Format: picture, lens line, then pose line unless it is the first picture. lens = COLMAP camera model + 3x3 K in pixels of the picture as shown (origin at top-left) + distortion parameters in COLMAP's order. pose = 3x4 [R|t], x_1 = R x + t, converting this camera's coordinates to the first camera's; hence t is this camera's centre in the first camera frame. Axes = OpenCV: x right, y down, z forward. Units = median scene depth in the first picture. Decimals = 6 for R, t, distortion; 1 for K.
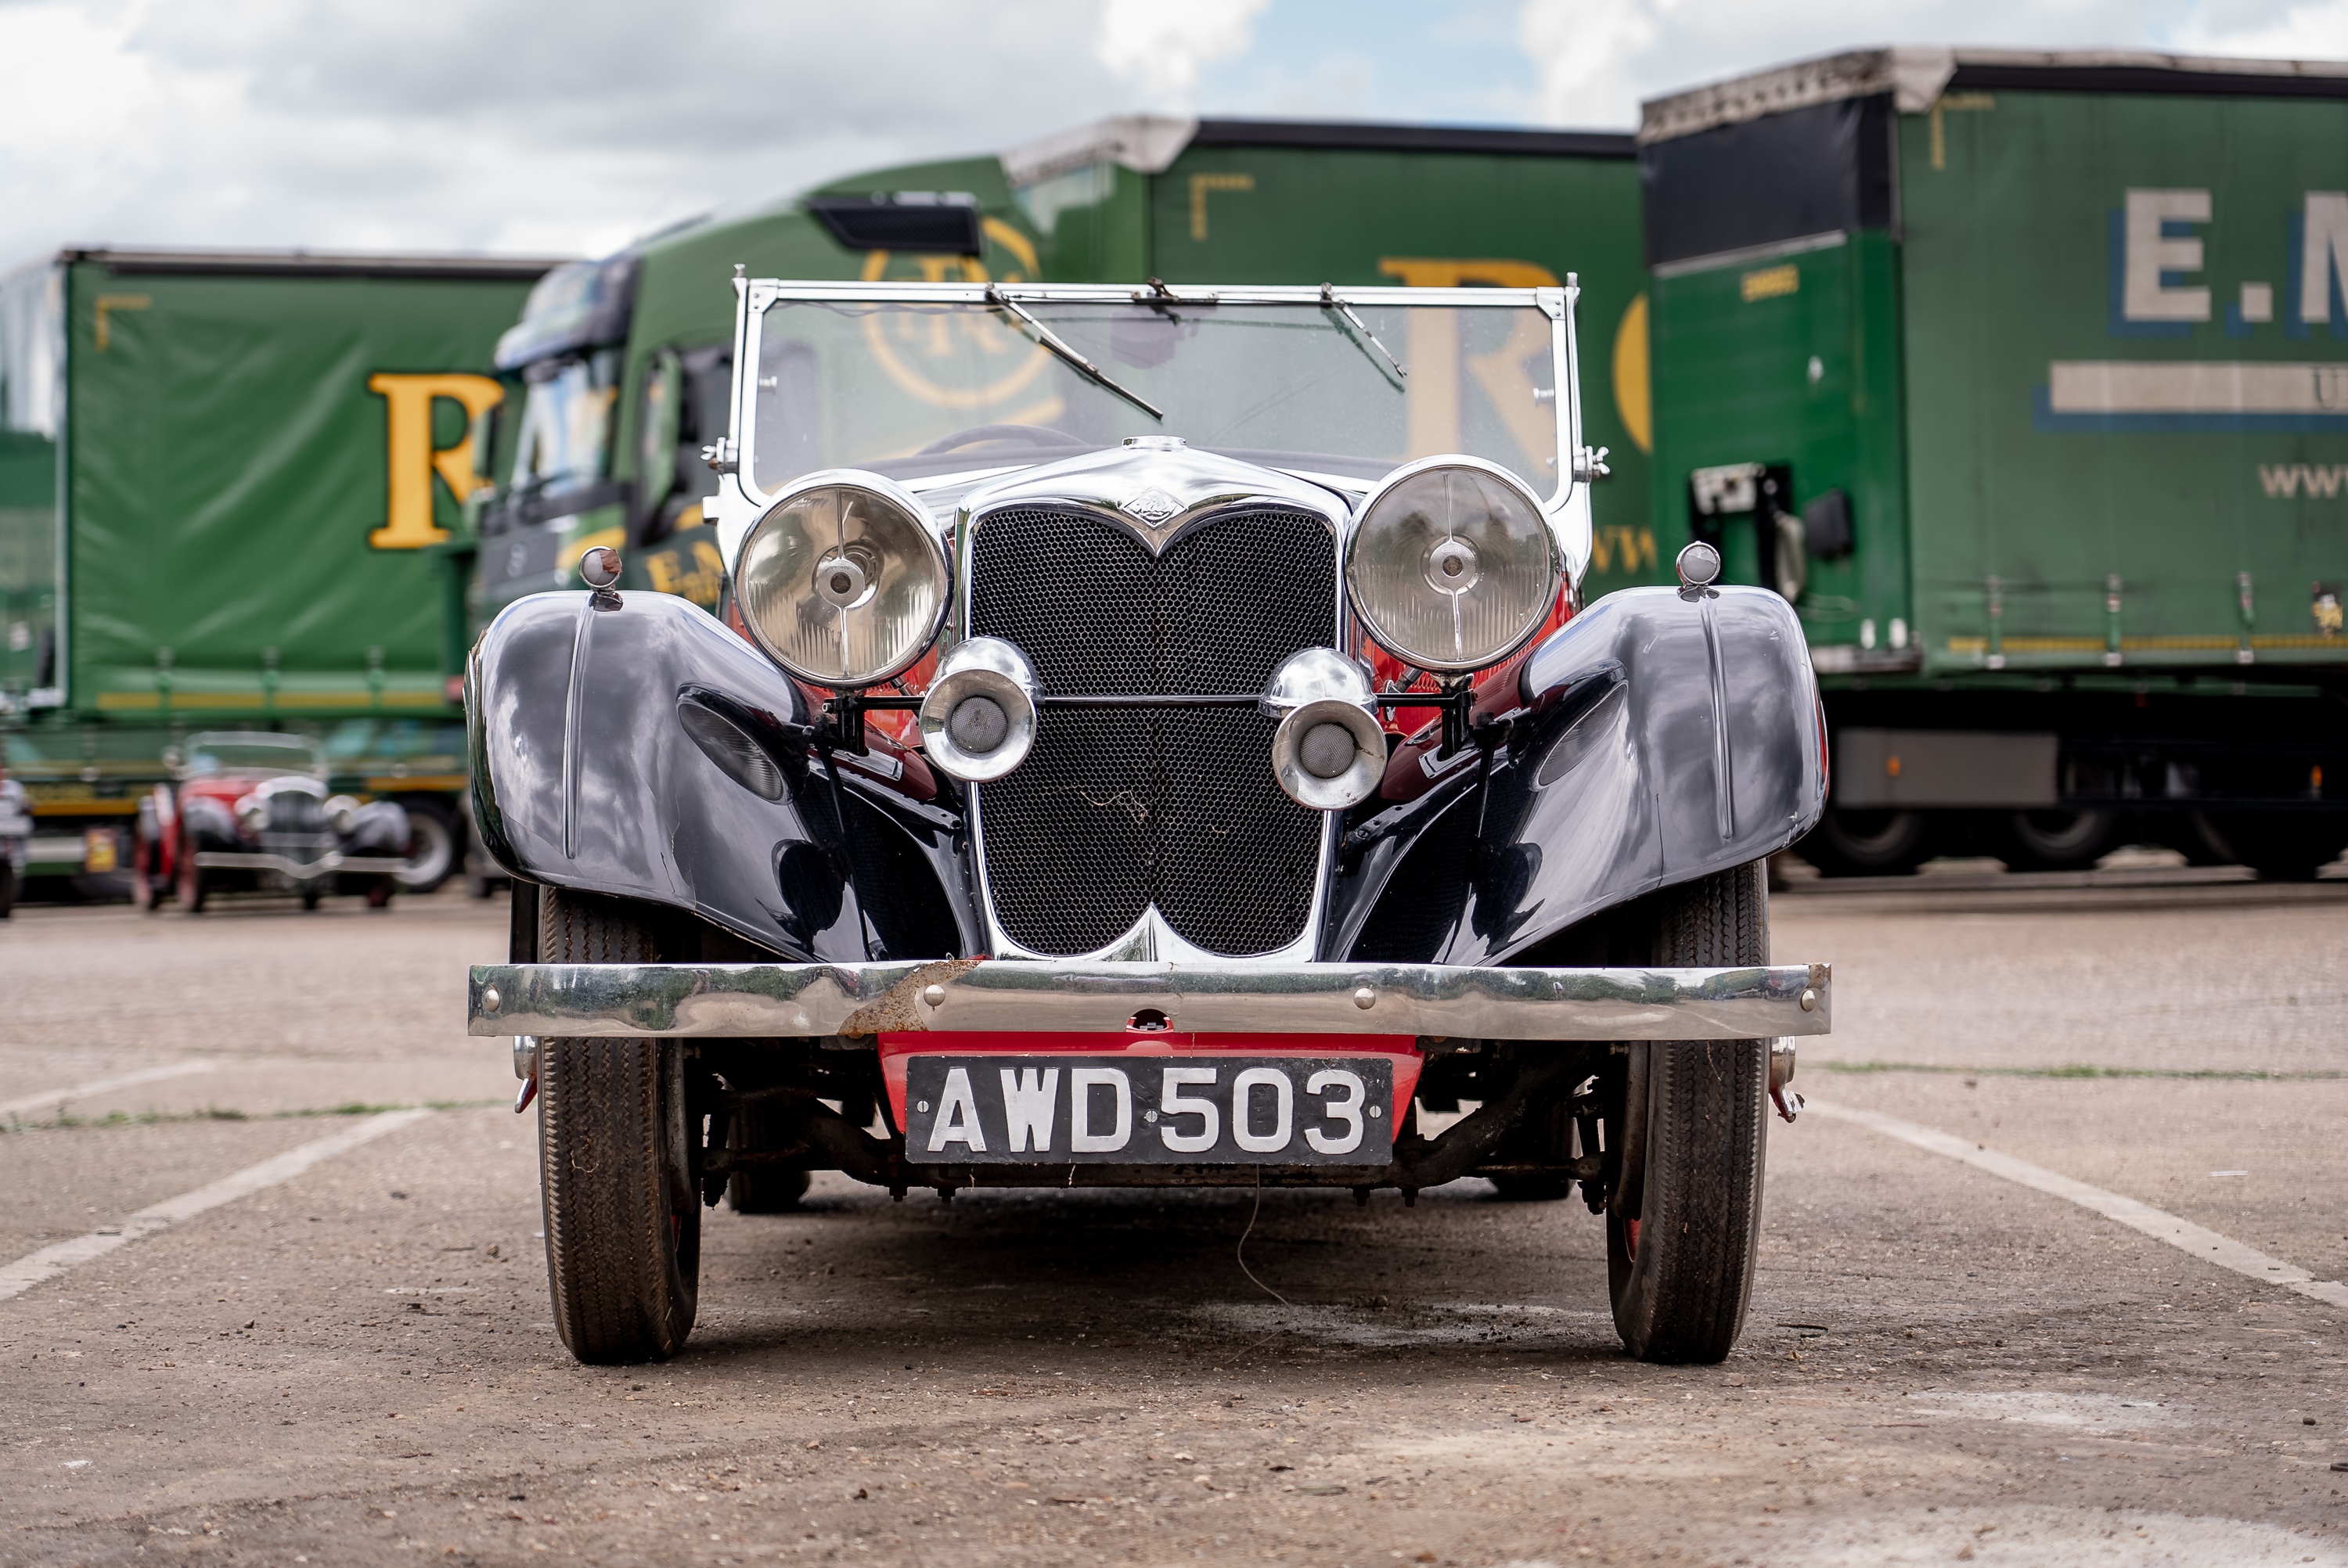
lens RADIAL K [[5884.5, 0, 1174.0], [0, 5884.5, 784.0], [0, 0, 1]] dist [-0.008453, -0.361291]
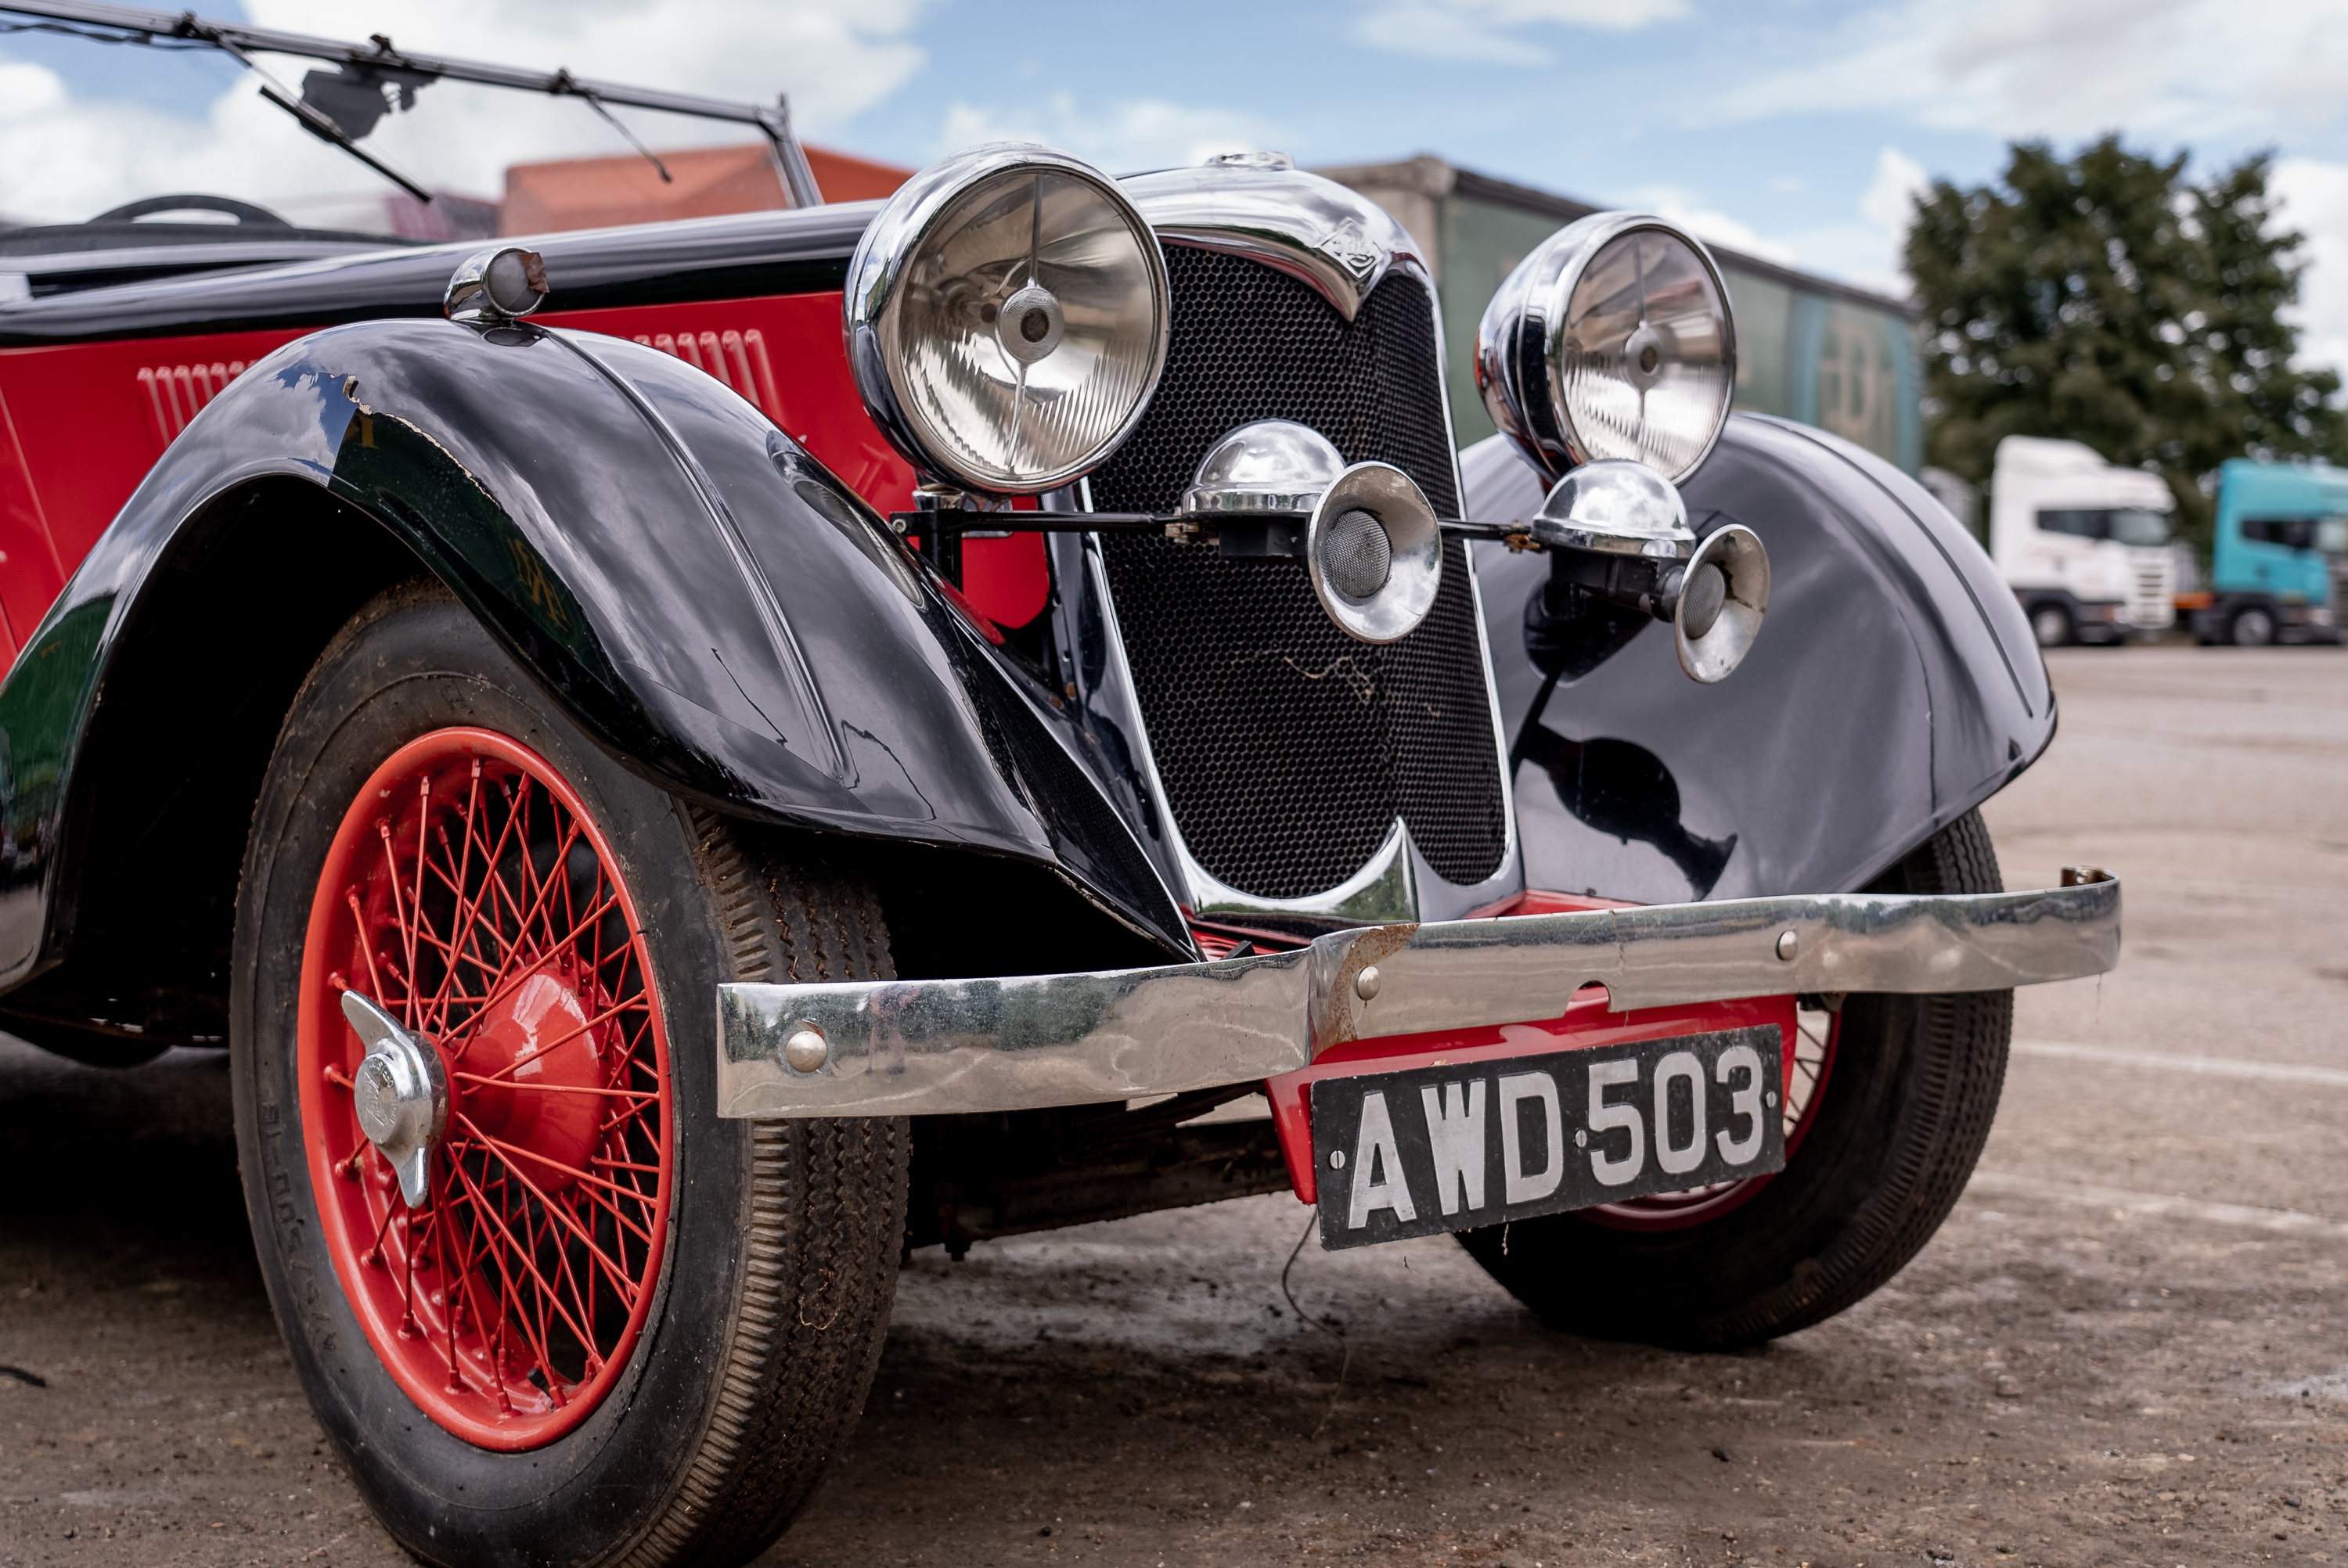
lens RADIAL K [[3132.0, 0, 1192.6], [0, 3132.0, 771.7], [0, 0, 1]] dist [0.065426, 0.029748]
pose [[0.761195, -0.025253, 0.648031, -0.041649], [0.001044, 0.999288, 0.037715, 0.000125], [-0.648522, -0.028032, 0.760680, 0.116633]]
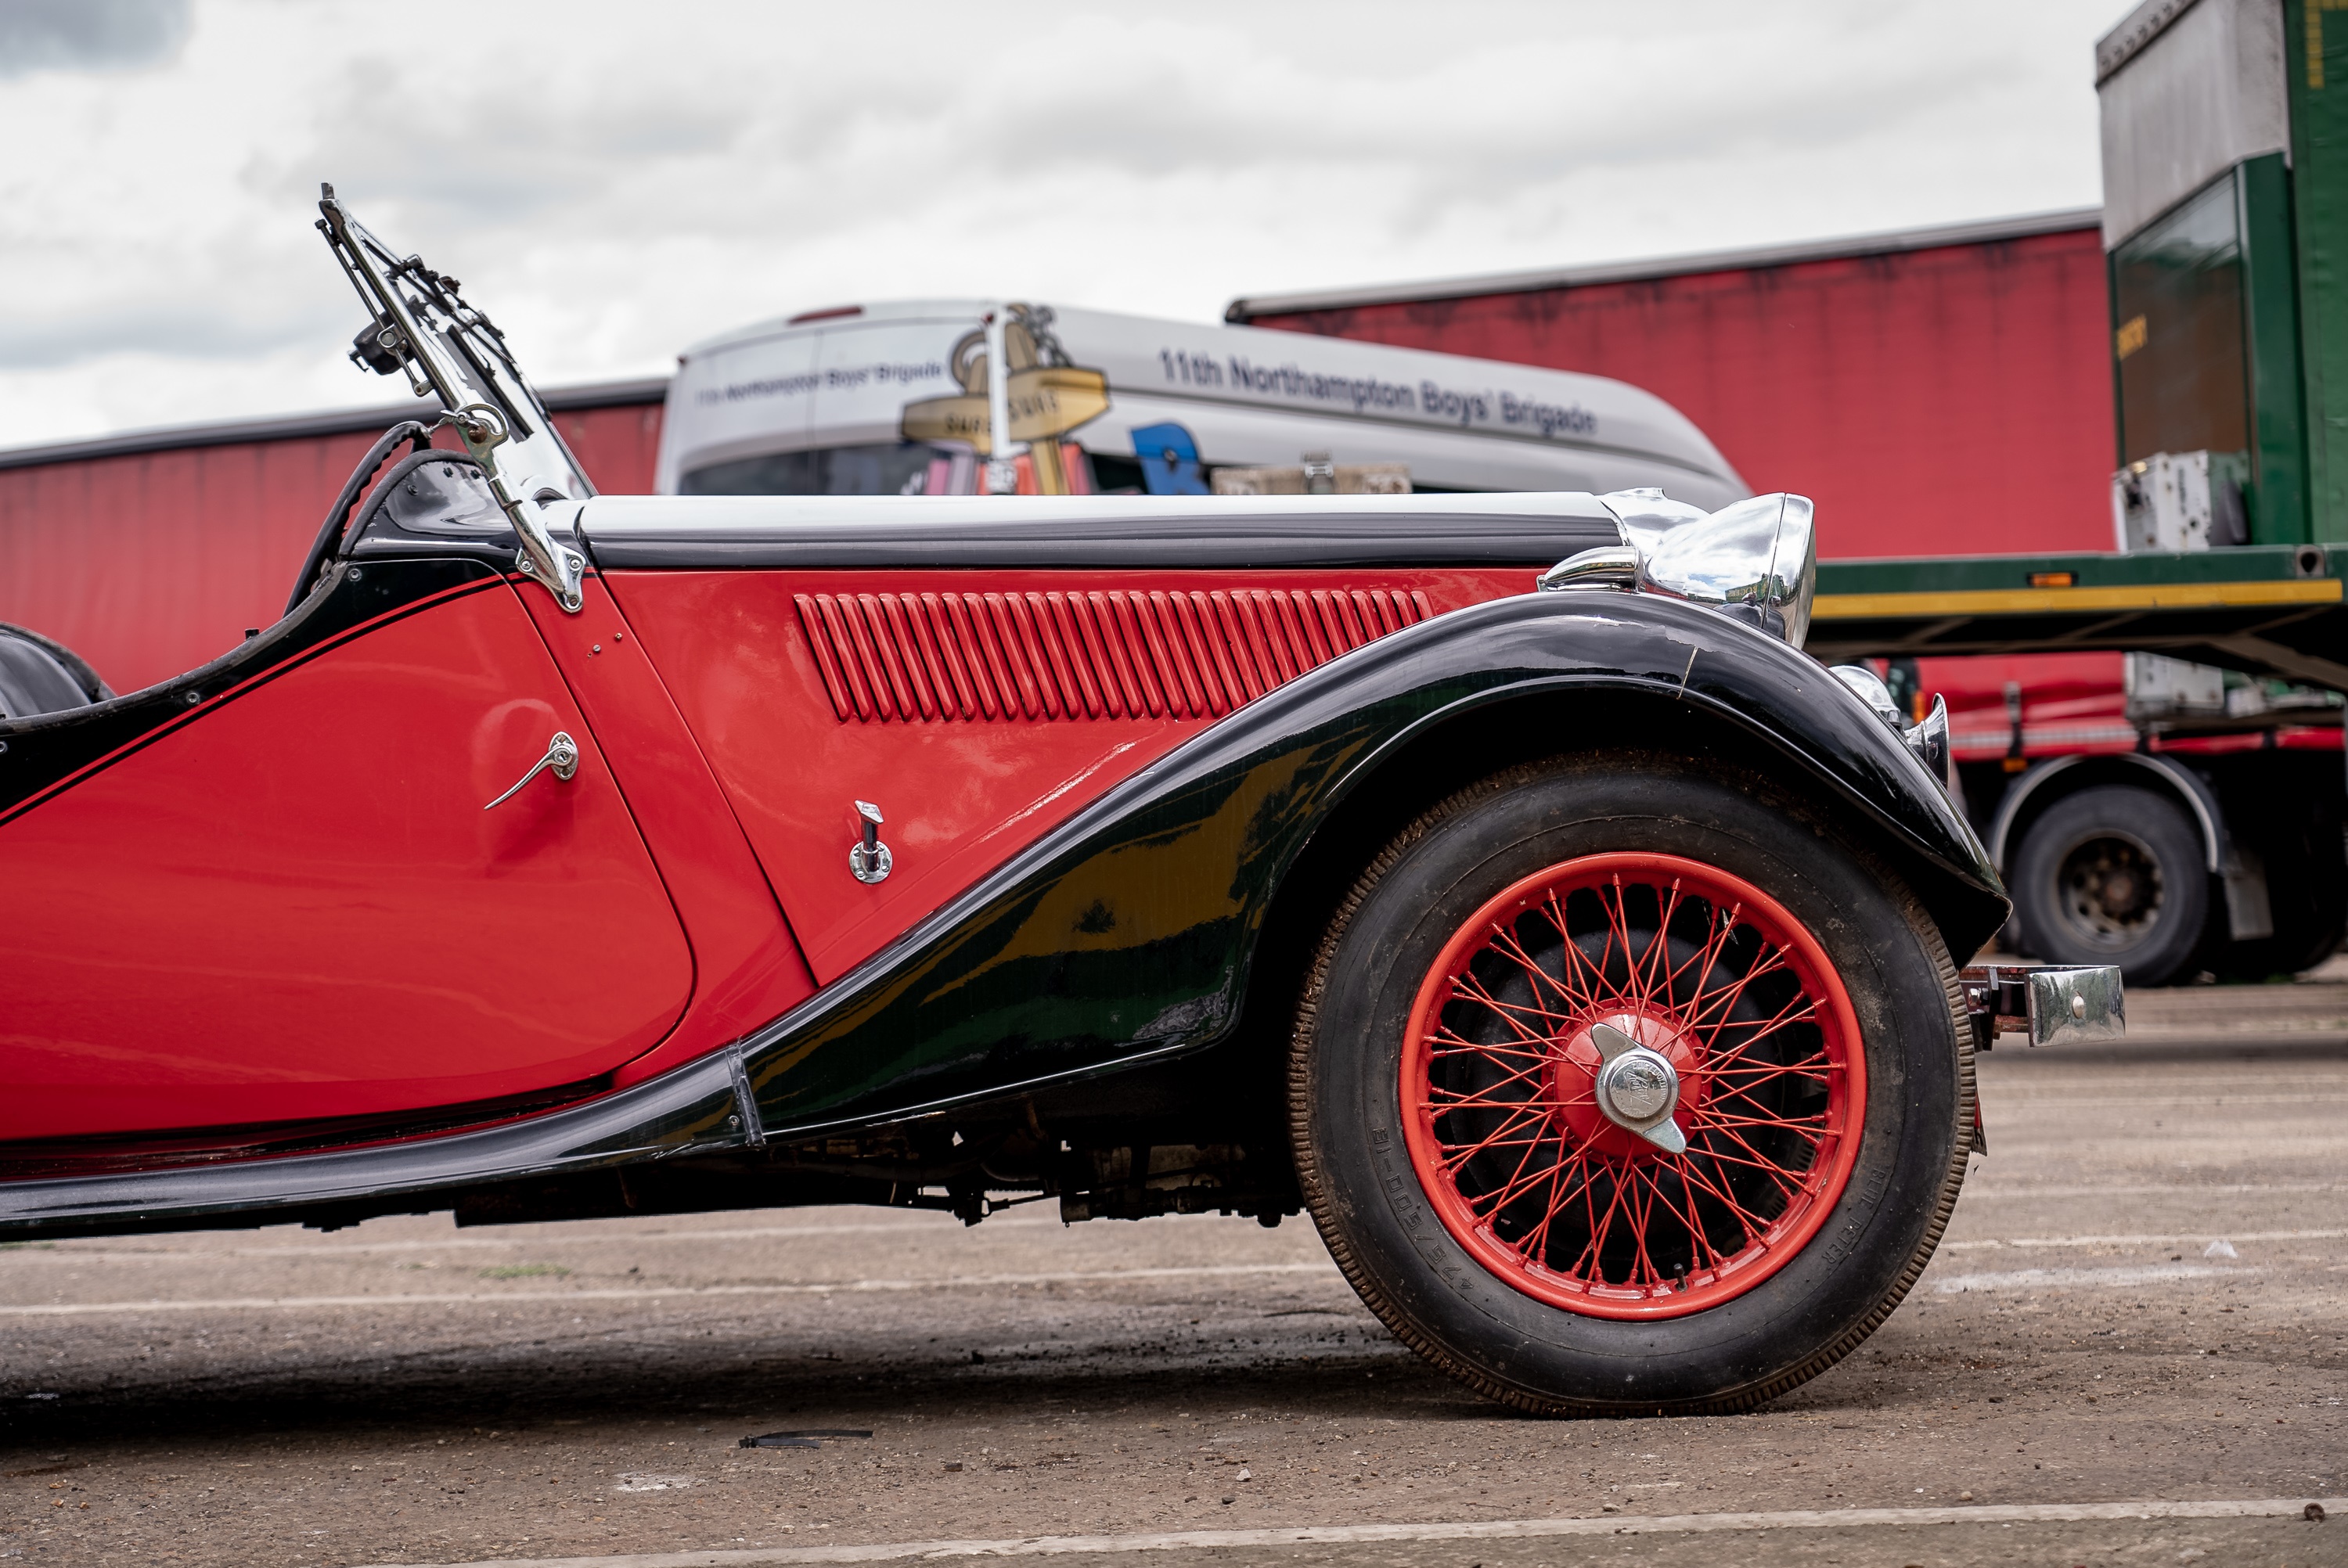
lens RADIAL K [[4485.1, 0, 1180.2], [0, 4485.1, 784.9], [0, 0, 1]] dist [0.088274, -0.205933]
pose [[0.048533, 0.032402, 0.998296, -0.133206], [0.028505, 0.999022, -0.033811, 0.003196], [-0.998415, 0.030097, 0.047562, 0.170117]]
